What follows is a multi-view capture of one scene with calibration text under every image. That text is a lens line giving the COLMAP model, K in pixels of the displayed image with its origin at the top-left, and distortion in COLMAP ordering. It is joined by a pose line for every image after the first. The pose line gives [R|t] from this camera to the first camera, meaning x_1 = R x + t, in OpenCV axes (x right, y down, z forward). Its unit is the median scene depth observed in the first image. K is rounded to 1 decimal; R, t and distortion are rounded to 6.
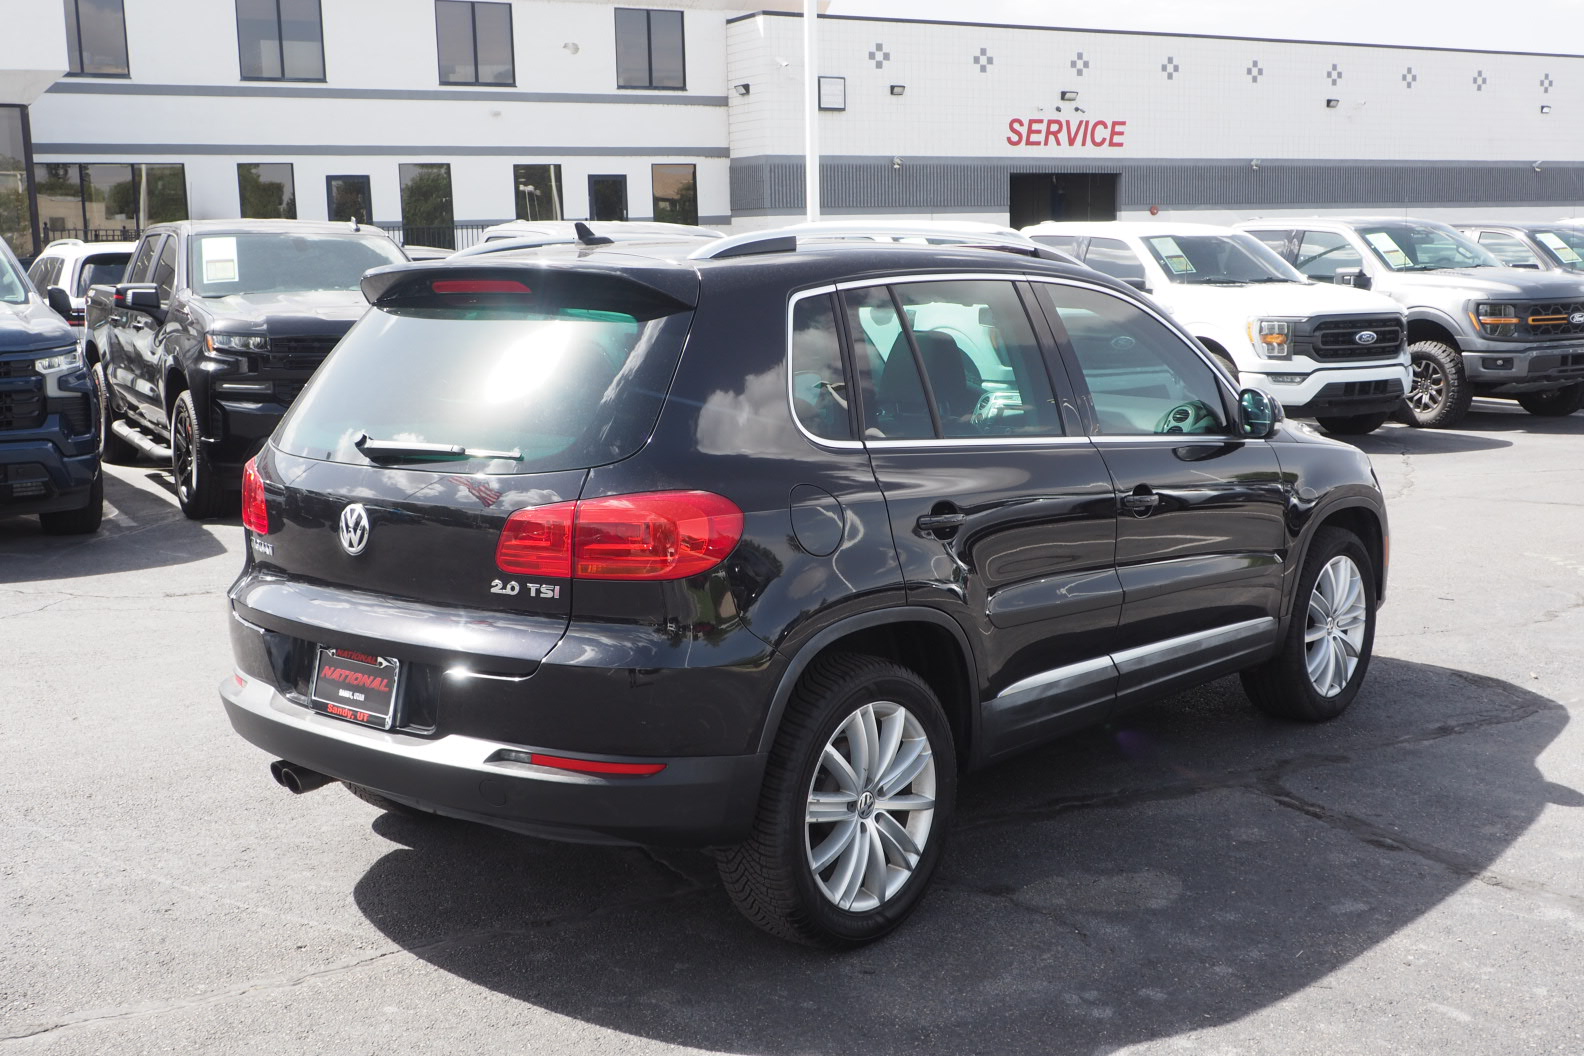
lens RADIAL K [[1729.5, 0, 792.0], [0, 1729.5, 528.0], [0, 0, 1]] dist [-0.013178, -0.000158]
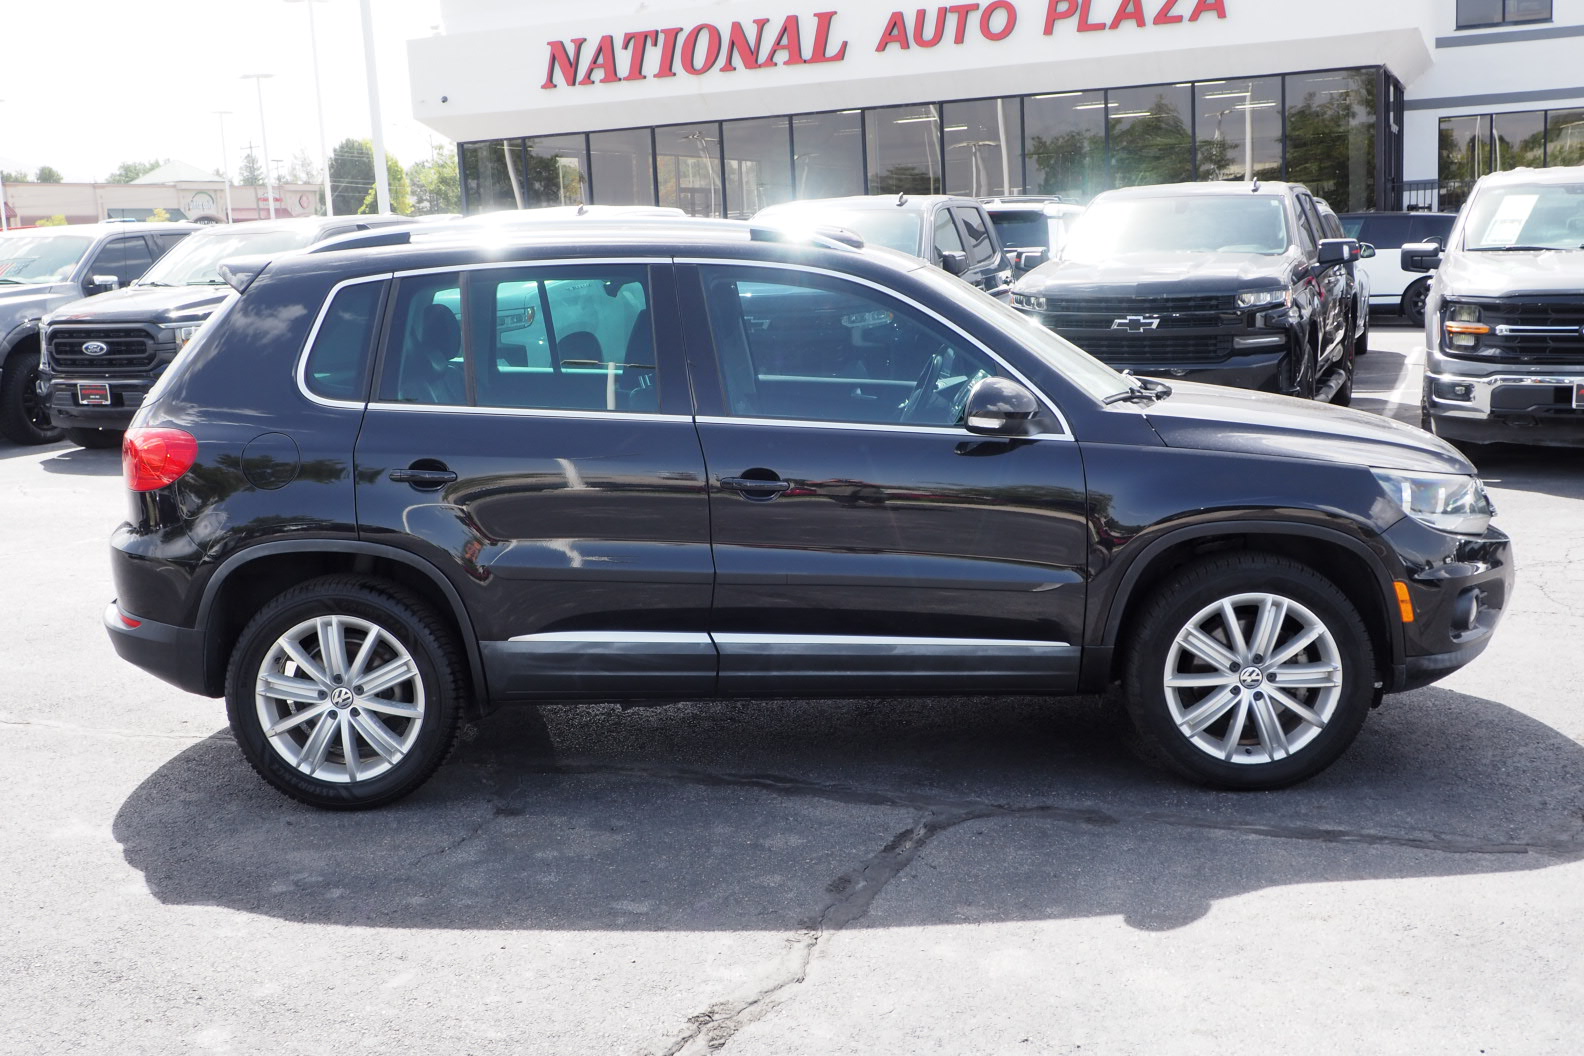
lens RADIAL K [[1729.5, 0, 792.0], [0, 1729.5, 528.0], [0, 0, 1]] dist [-0.013178, -0.000158]
pose [[0.629894, 0.114476, -0.768199, 1.020984], [-0.092119, 0.993108, 0.072457, -0.068290], [0.771199, 0.025126, 0.636098, 0.401047]]
